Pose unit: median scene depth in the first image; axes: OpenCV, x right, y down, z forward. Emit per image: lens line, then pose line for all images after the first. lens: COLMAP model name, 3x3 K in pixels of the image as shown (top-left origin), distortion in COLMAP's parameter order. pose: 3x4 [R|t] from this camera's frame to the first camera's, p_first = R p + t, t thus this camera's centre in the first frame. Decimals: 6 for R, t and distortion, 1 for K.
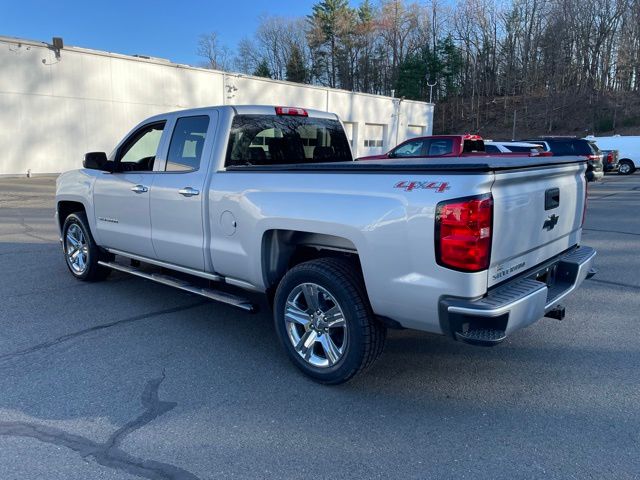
lens RADIAL K [[480.0, 0, 315.7], [0, 480.0, 236.8], [0, 0, 1]] dist [0.082297, -0.100285]
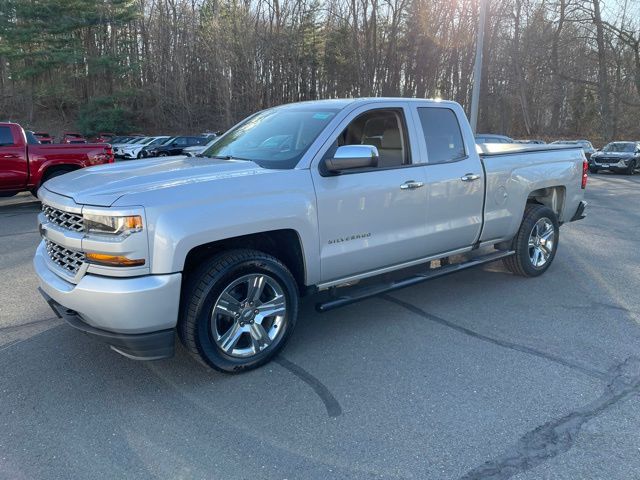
lens RADIAL K [[480.0, 0, 319.2], [0, 480.0, 238.1], [0, 0, 1]] dist [0.082297, -0.100285]
pose [[0.160605, -0.194422, 0.967681, -1.150549], [0.176762, 0.970223, 0.165596, -0.164384], [-0.971062, 0.144453, 0.190189, 0.919843]]
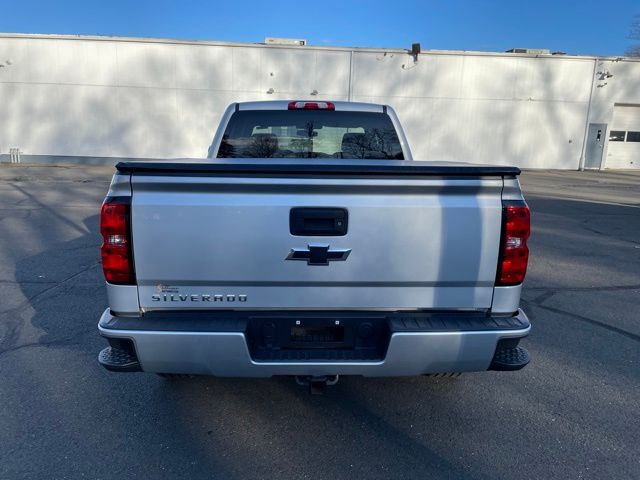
lens RADIAL K [[480.0, 0, 320.1], [0, 480.0, 234.4], [0, 0, 1]] dist [0.082297, -0.100285]
pose [[0.705252, 0.149693, -0.692973, 0.591881], [-0.147379, 0.987057, 0.063230, -0.063434], [0.693469, 0.057536, 0.718186, 0.305199]]
